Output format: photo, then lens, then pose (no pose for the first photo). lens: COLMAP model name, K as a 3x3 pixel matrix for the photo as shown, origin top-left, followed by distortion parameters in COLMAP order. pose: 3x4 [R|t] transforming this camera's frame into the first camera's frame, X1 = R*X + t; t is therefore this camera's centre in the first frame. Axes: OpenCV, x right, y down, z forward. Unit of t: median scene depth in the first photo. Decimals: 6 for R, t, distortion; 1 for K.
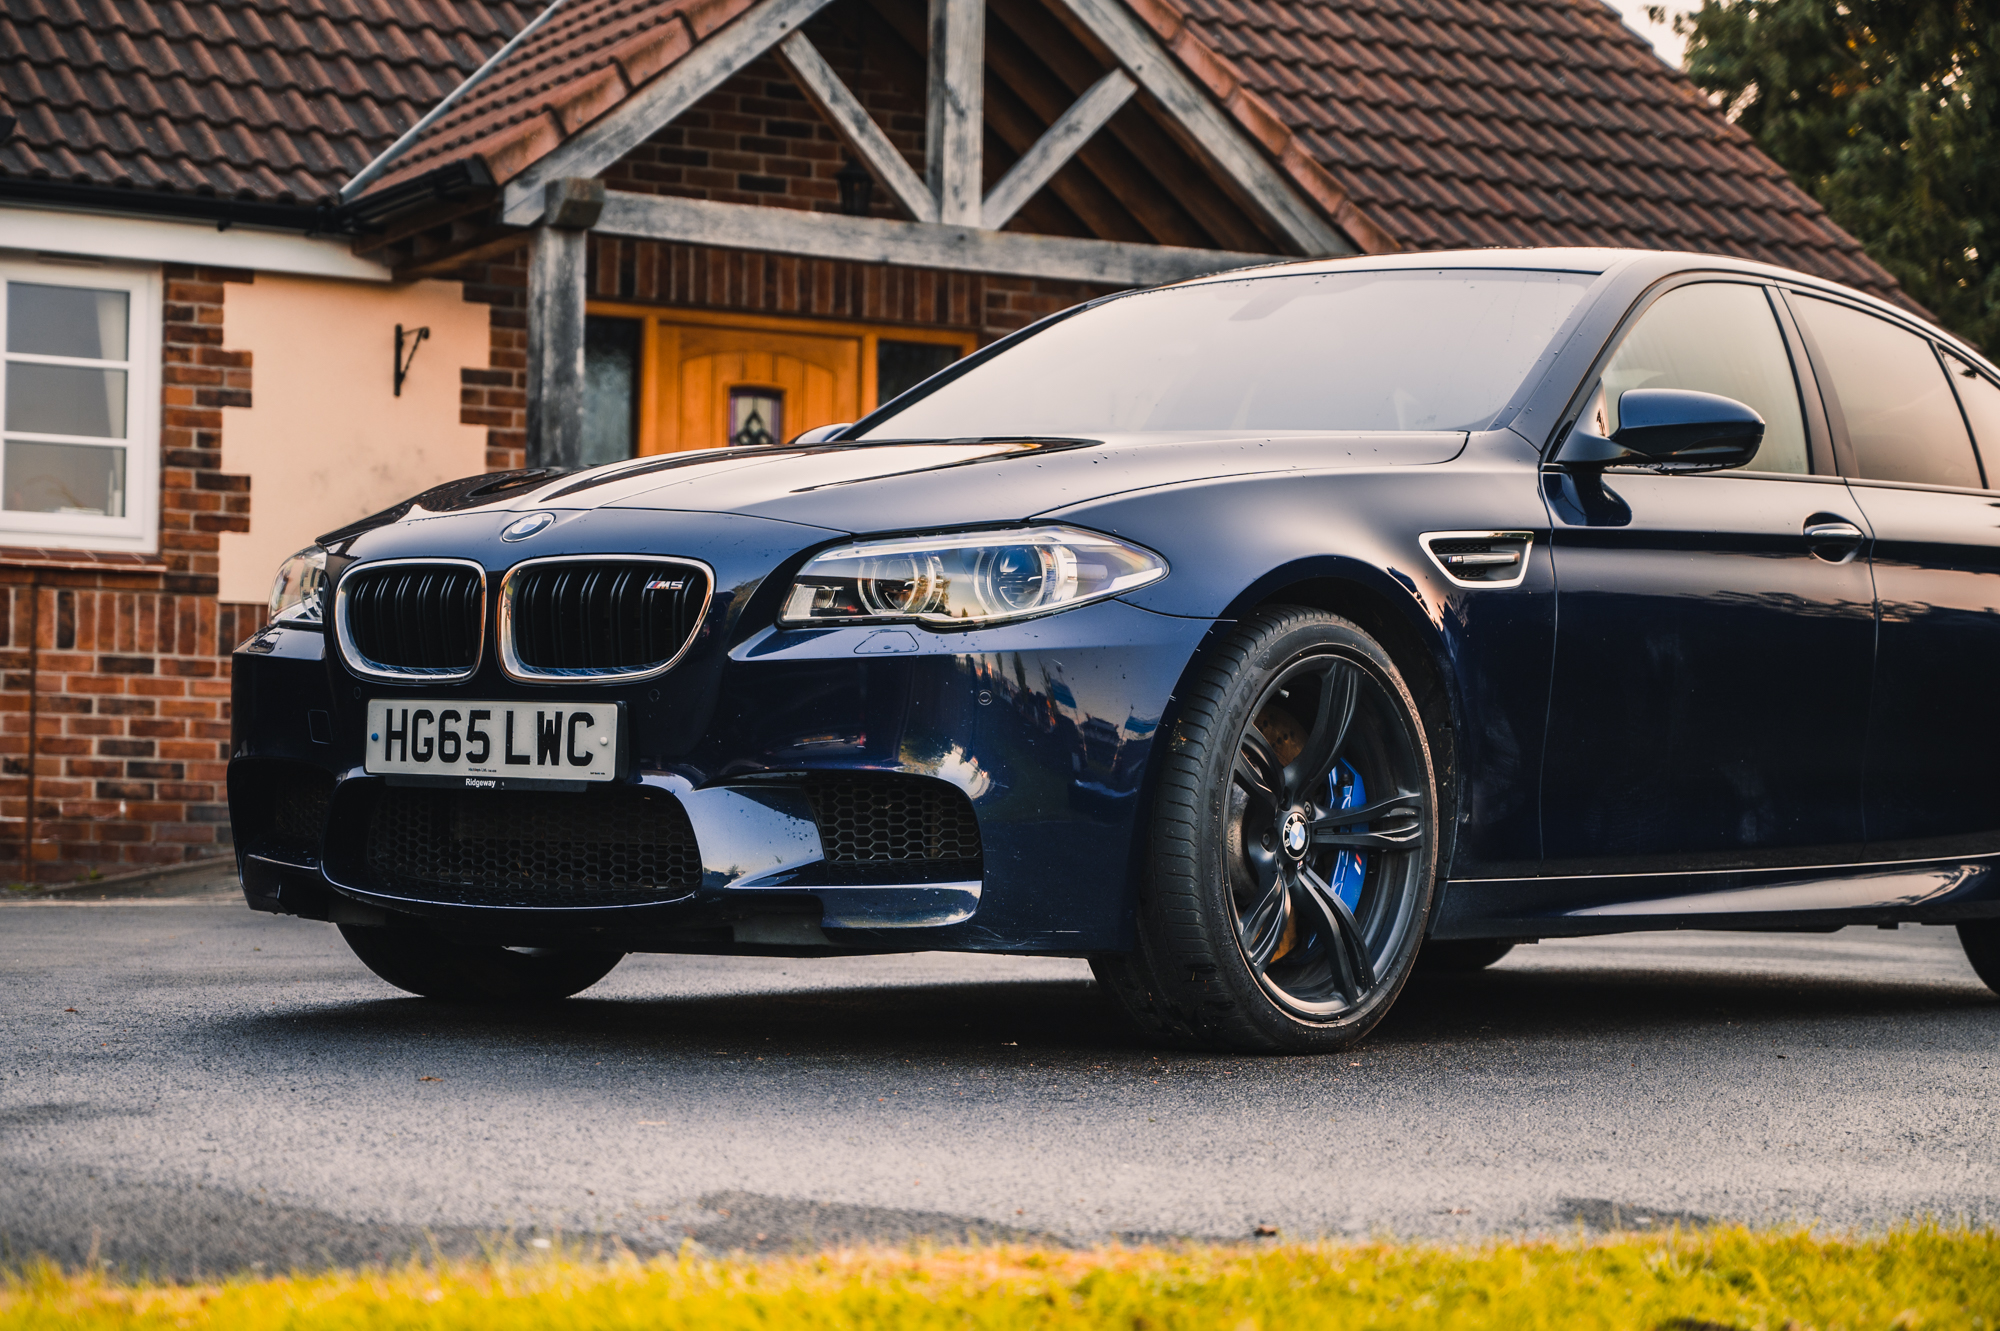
lens RADIAL K [[4182.3, 0, 1000.0], [0, 4182.3, 665.5], [0, 0, 1]] dist [0.018239, 0.027363]
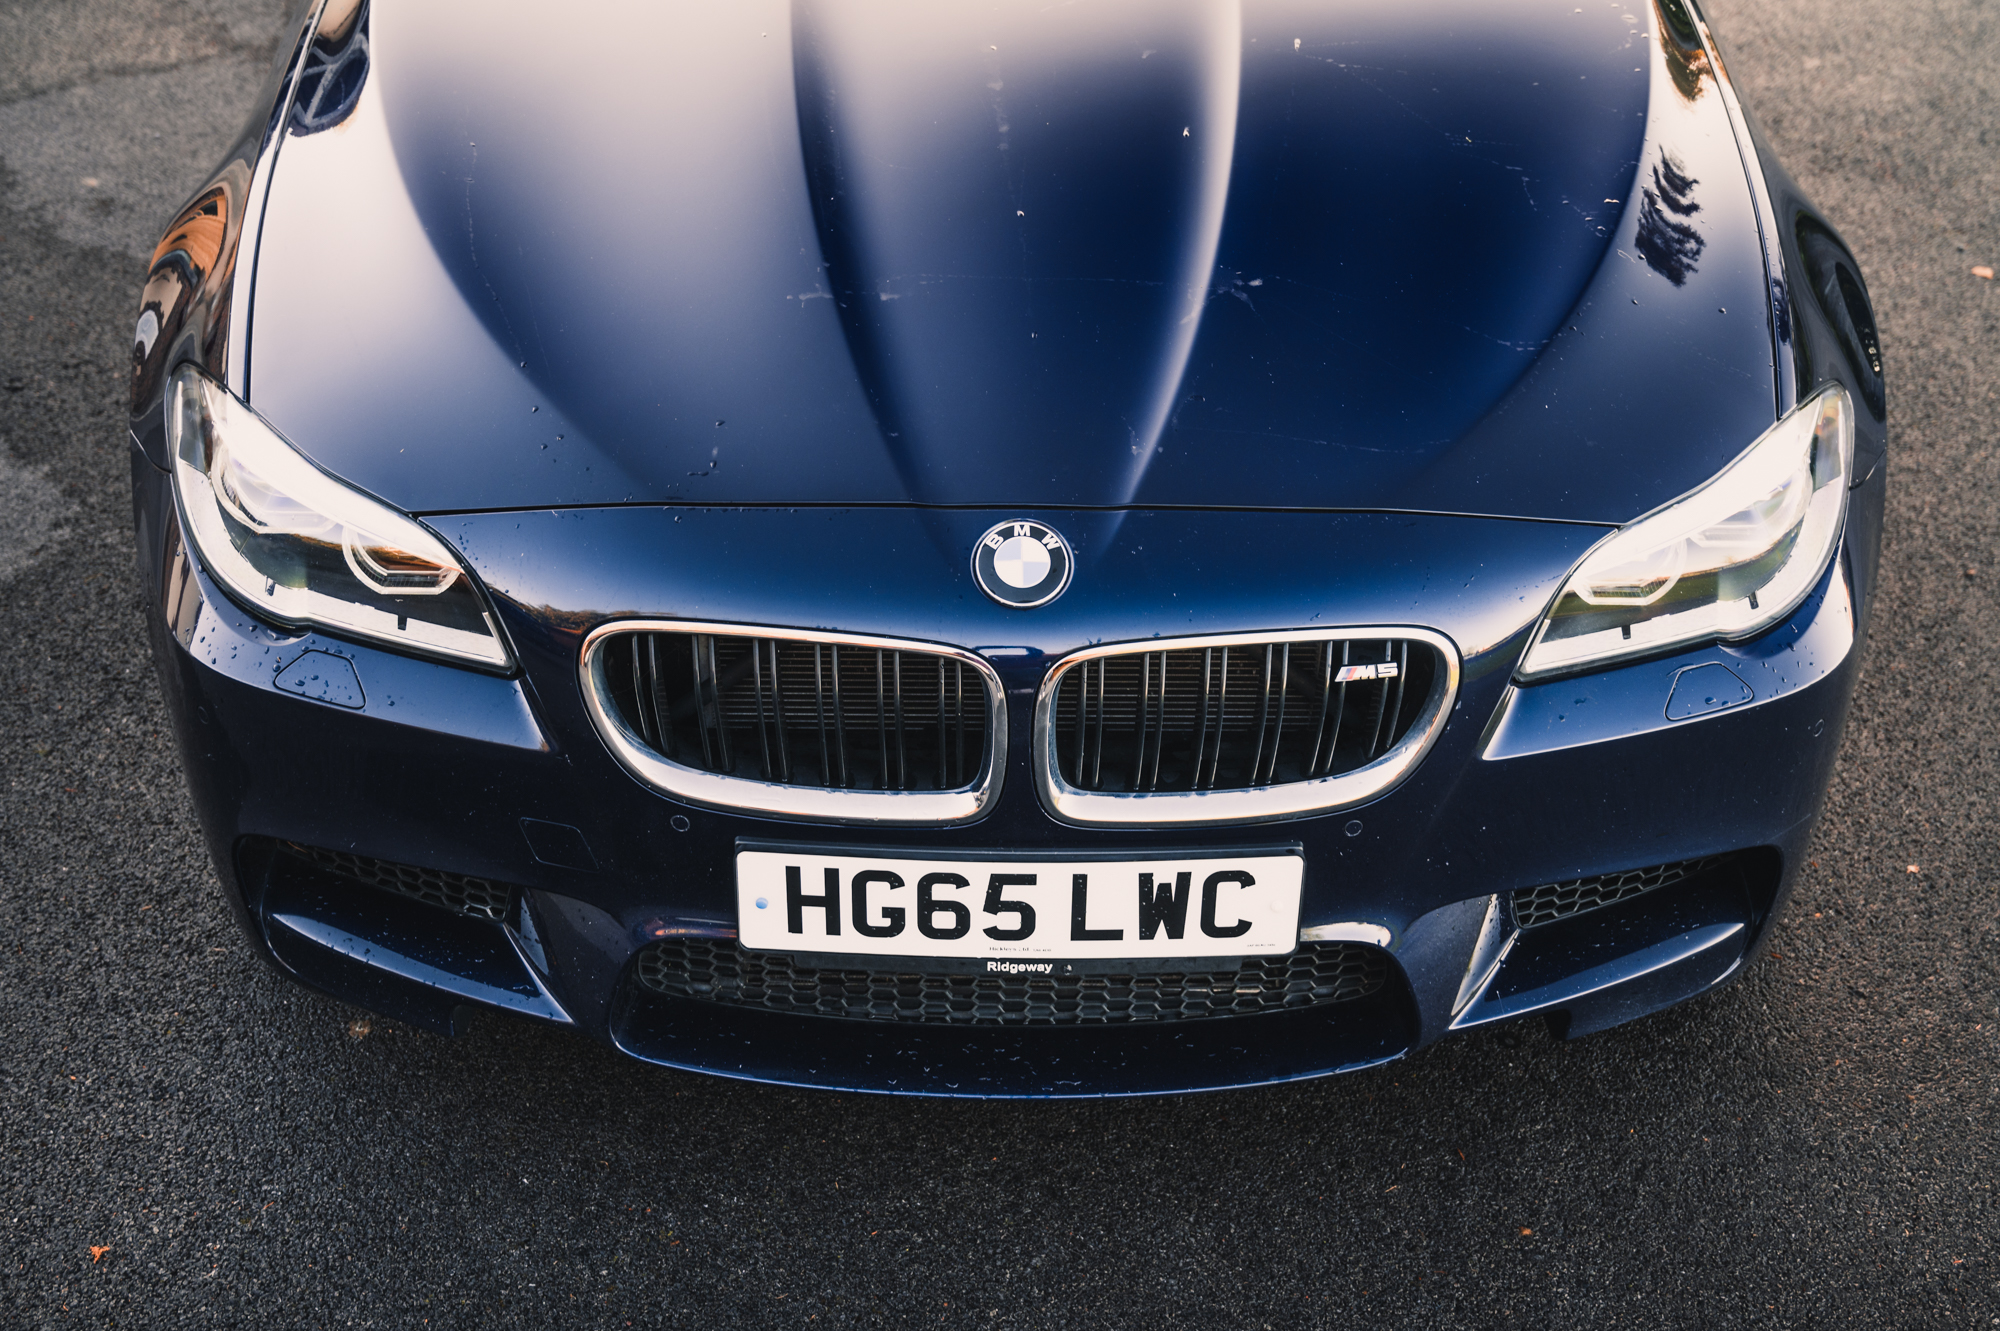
lens RADIAL K [[2598.2, 0, 1026.2], [0, 2598.2, 715.8], [0, 0, 1]] dist [-0.007616, 0.037296]
pose [[0.777713, -0.355521, 0.518428, -0.302432], [-0.017043, 0.812481, 0.582739, -0.223447], [-0.628389, -0.462039, 0.625817, 0.744318]]
